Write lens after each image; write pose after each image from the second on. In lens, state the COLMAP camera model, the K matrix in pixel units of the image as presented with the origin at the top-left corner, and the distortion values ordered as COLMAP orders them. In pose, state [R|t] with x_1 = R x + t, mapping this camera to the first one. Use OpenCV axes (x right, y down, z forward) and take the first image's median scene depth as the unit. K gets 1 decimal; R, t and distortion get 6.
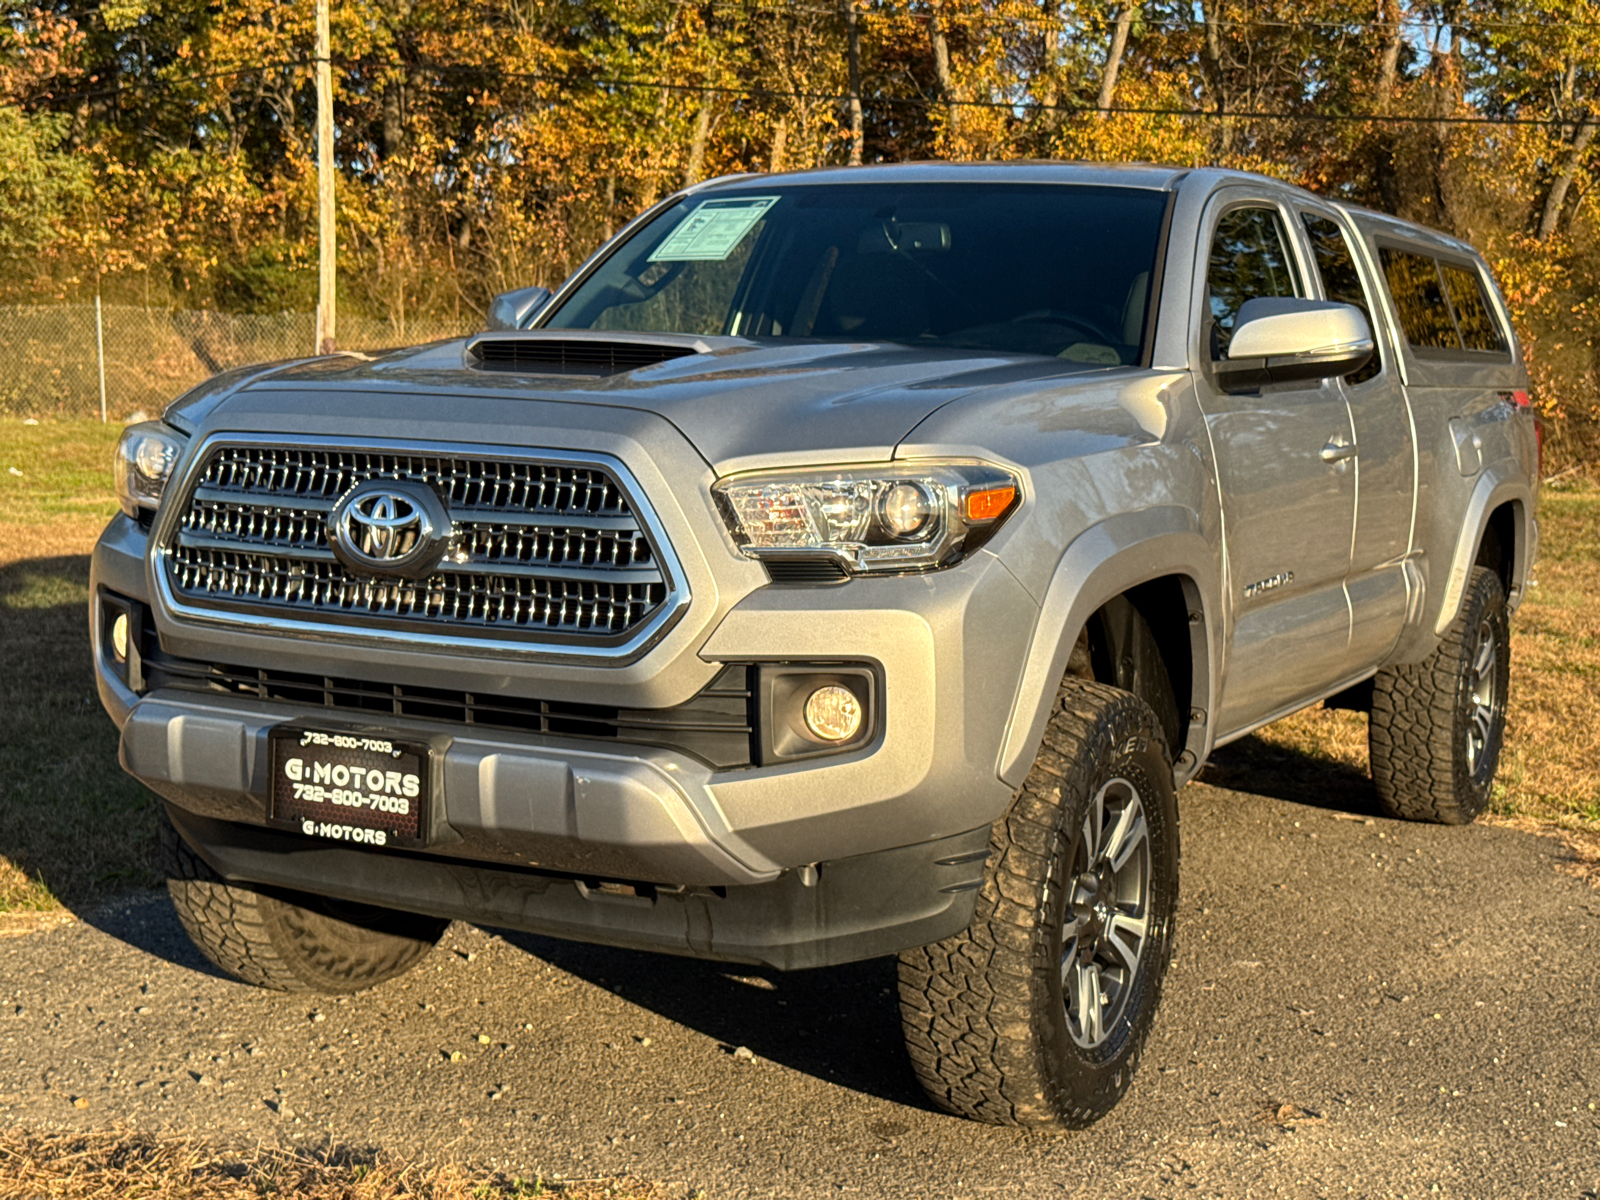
lens RADIAL K [[2236.1, 0, 803.9], [0, 2236.1, 602.8], [0, 0, 1]] dist [0.184283, -0.372856]
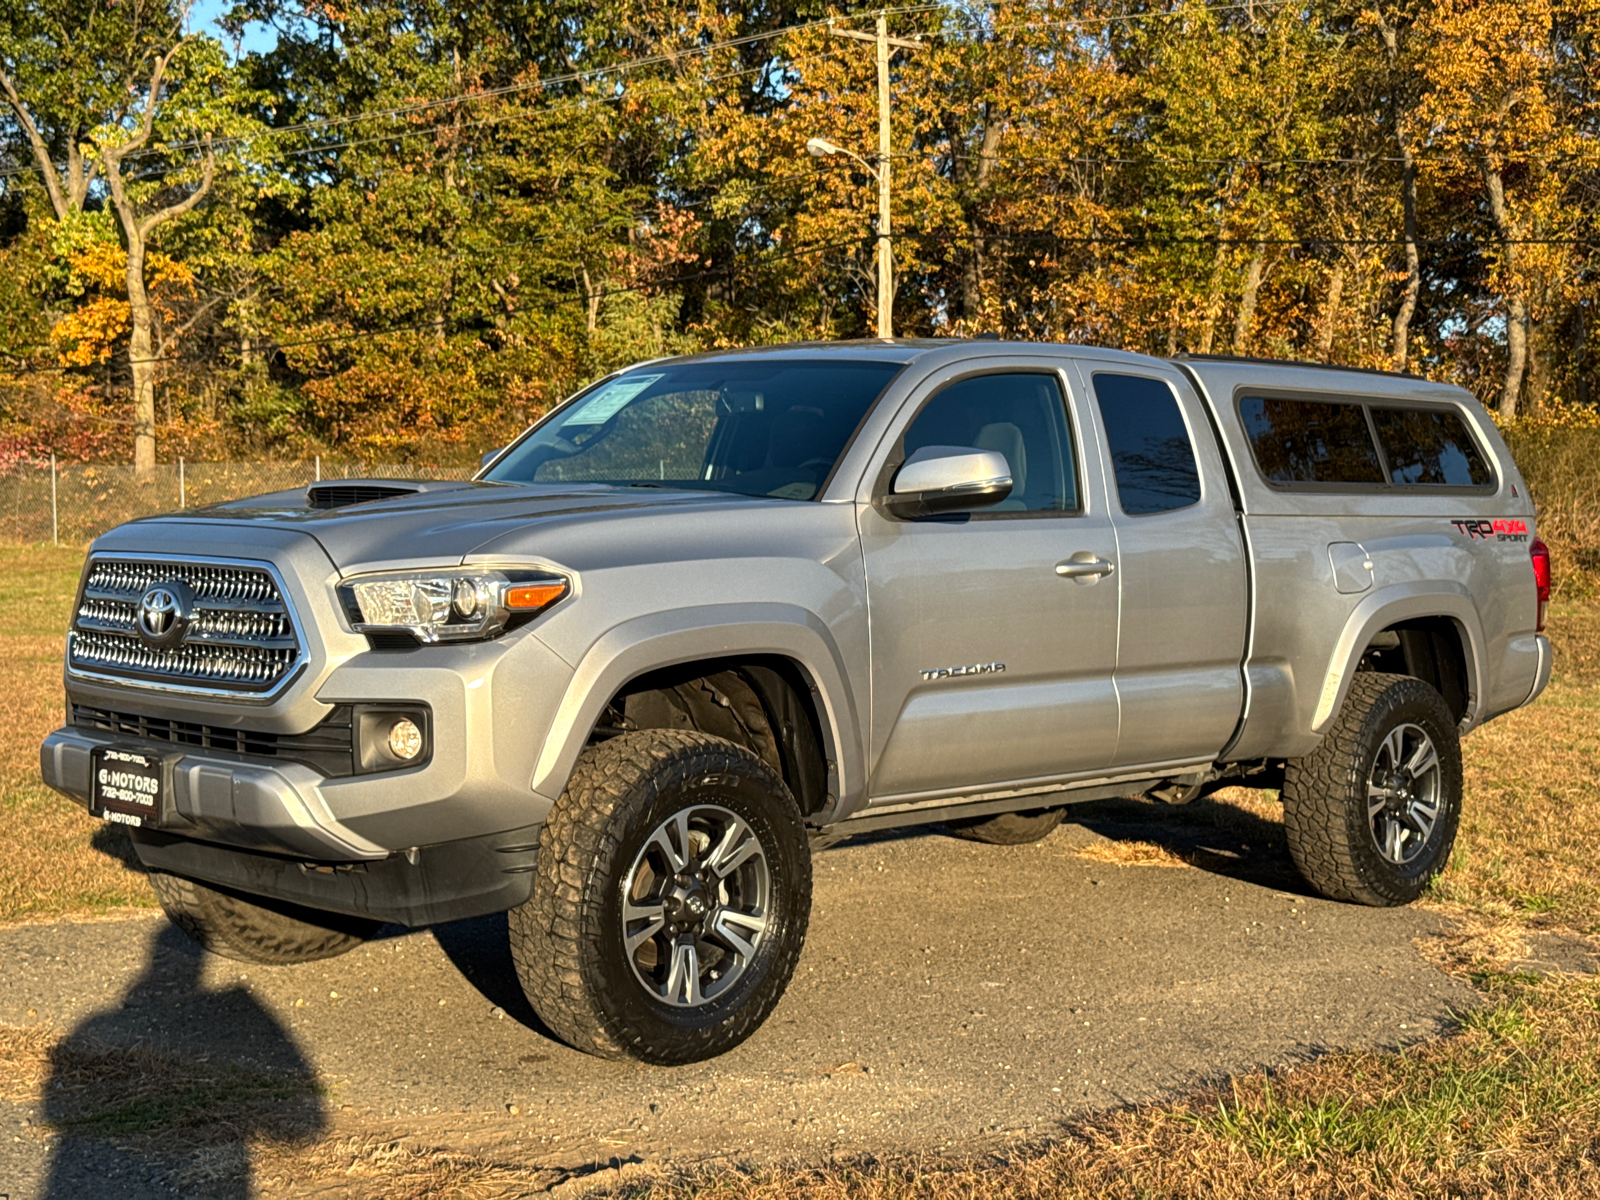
lens RADIAL K [[2236.1, 0, 803.9], [0, 2236.1, 602.8], [0, 0, 1]] dist [0.184283, -0.372856]
pose [[0.957396, -0.001186, -0.288776, 0.531880], [-0.017639, 0.997884, -0.062578, 0.037181], [0.288239, 0.065006, 0.955349, -0.246740]]
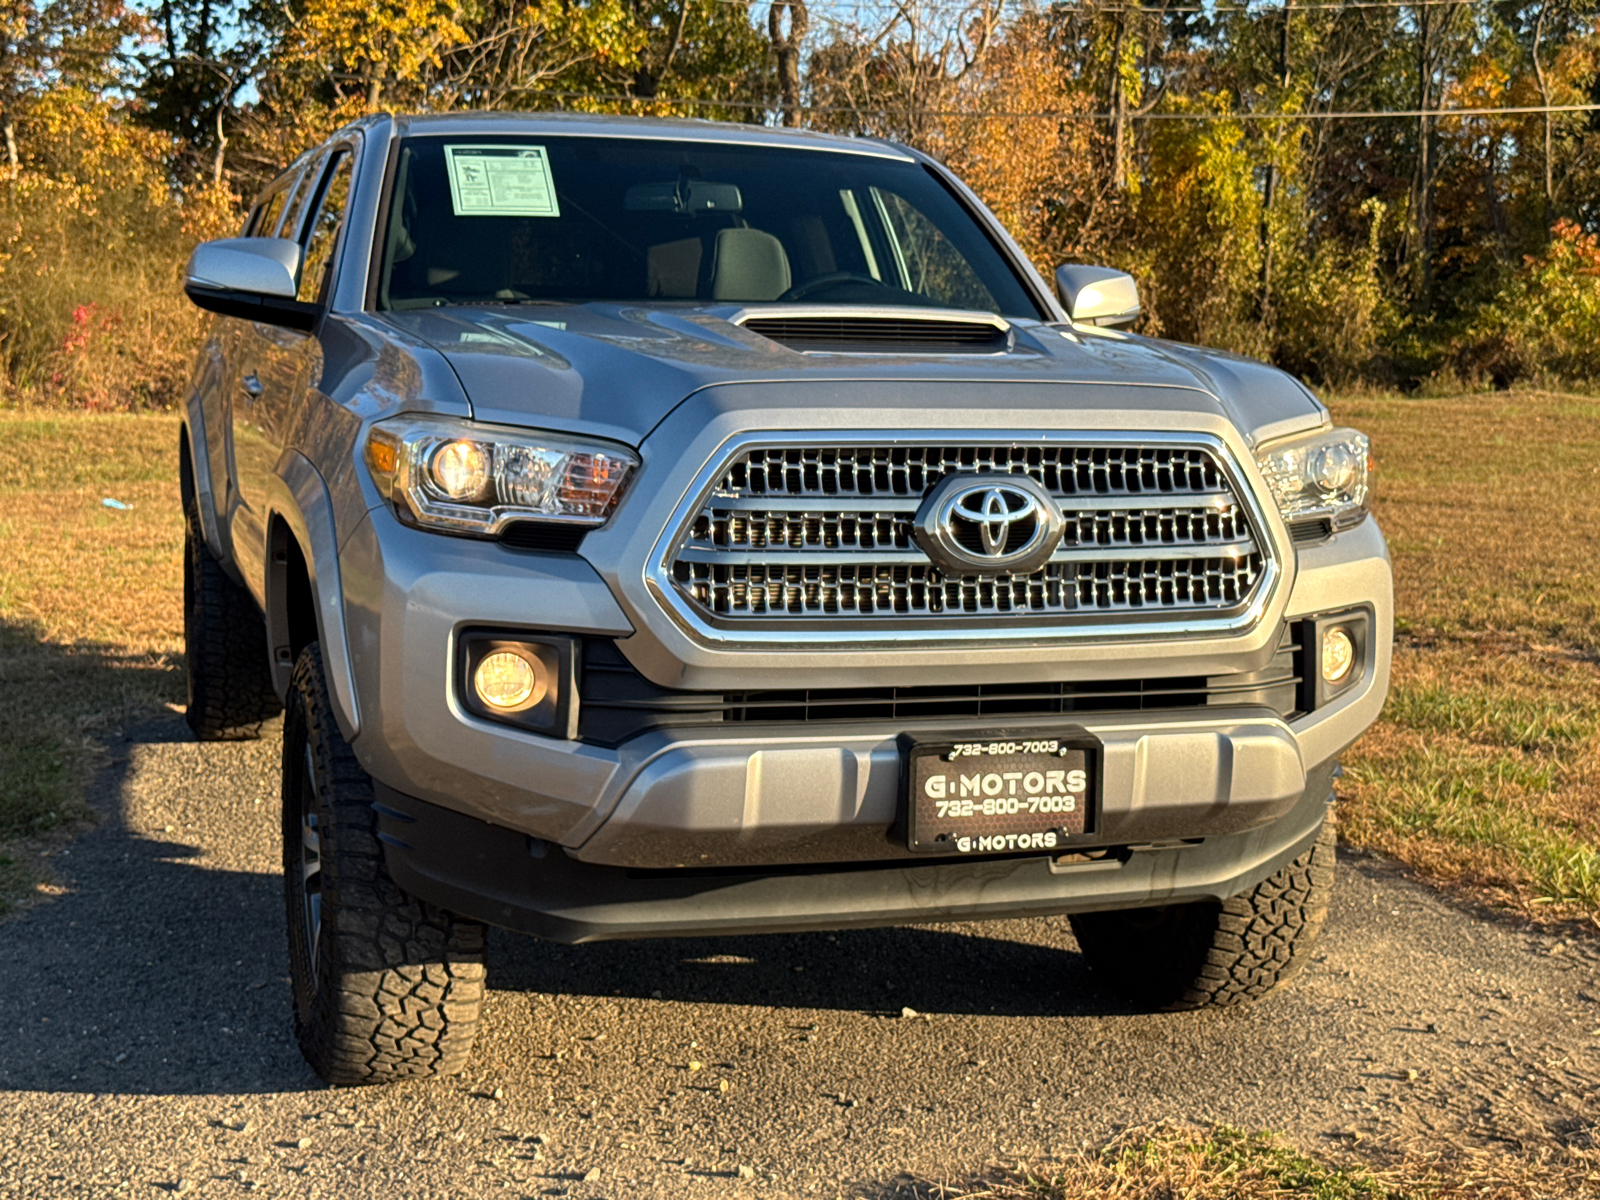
lens RADIAL K [[2238.1, 0, 796.9], [0, 2238.1, 606.8], [0, 0, 1]] dist [0.176832, -0.339333]
pose [[0.701978, -0.104941, 0.704425, -0.755462], [0.076194, 0.994474, 0.072221, -0.059963], [-0.708111, 0.002976, 0.706094, 0.313686]]
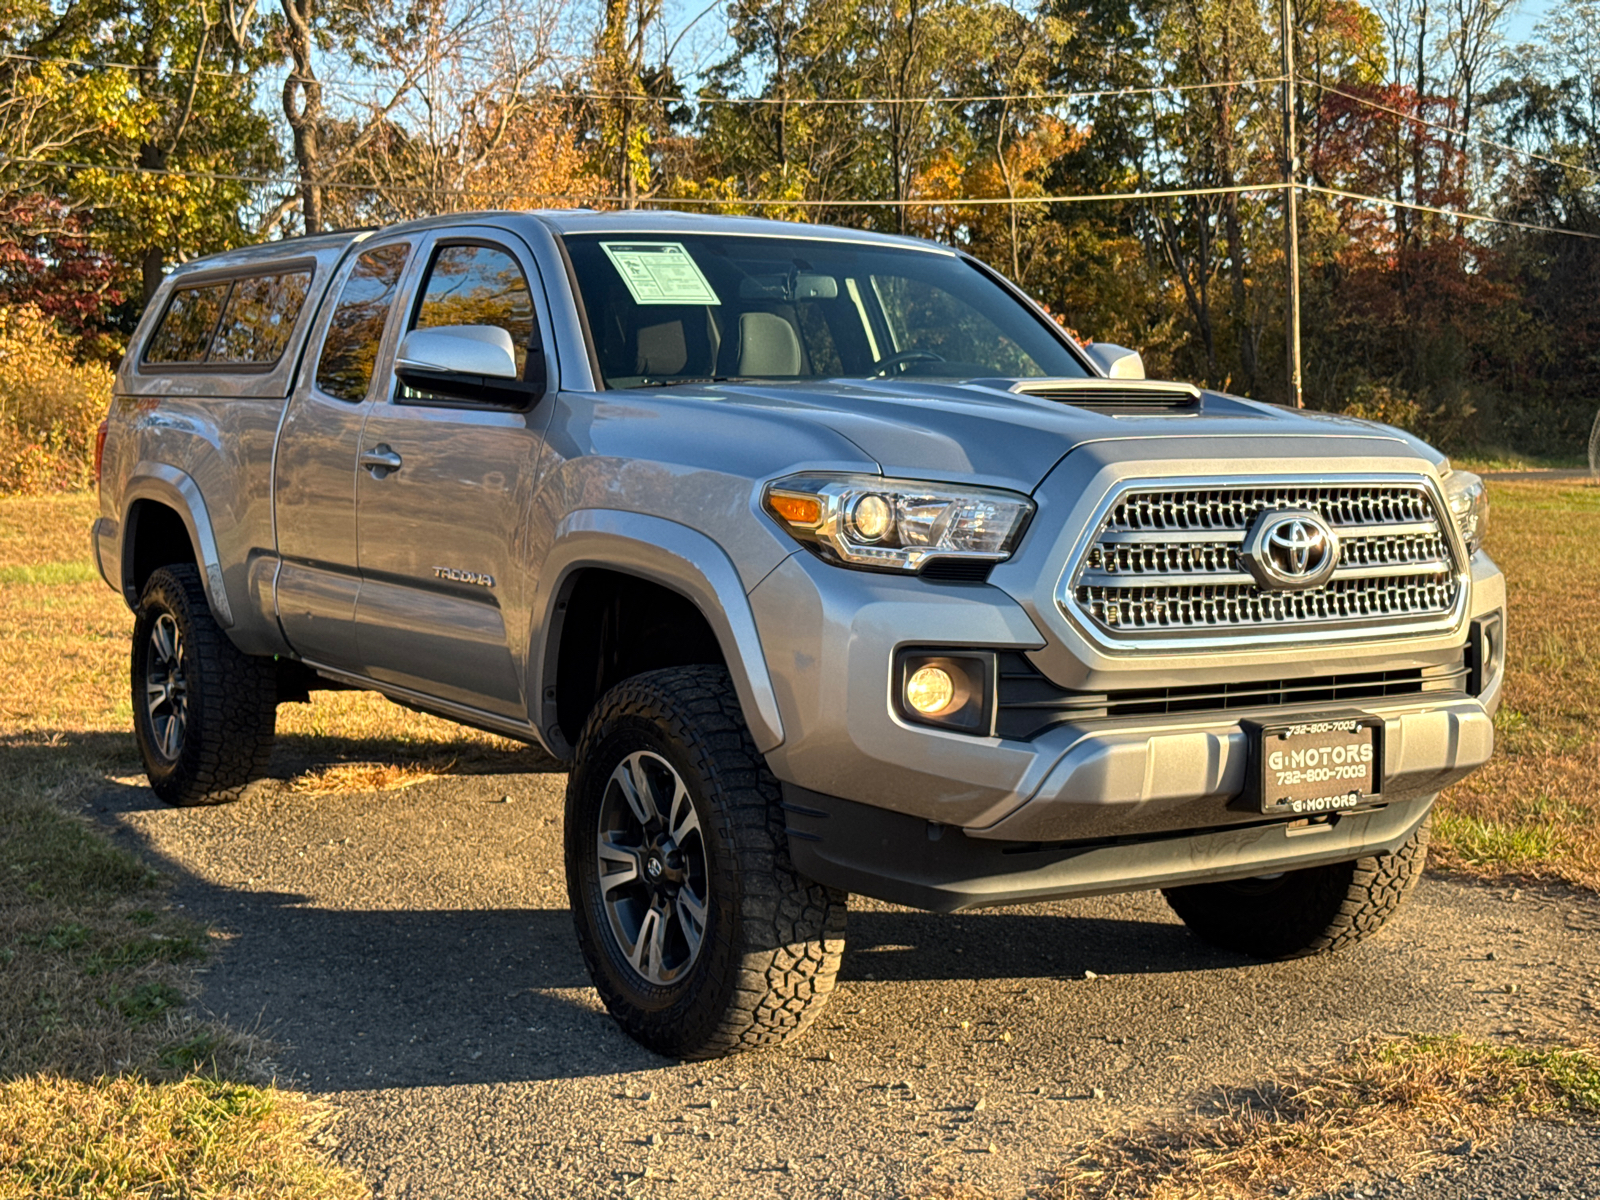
lens RADIAL K [[2236.1, 0, 803.9], [0, 2236.1, 602.8], [0, 0, 1]] dist [0.184283, -0.372856]
pose [[0.509552, -0.101056, 0.854485, -1.104300], [0.098449, 0.993405, 0.058777, -0.082775], [-0.854789, 0.054173, 0.516140, 0.495639]]
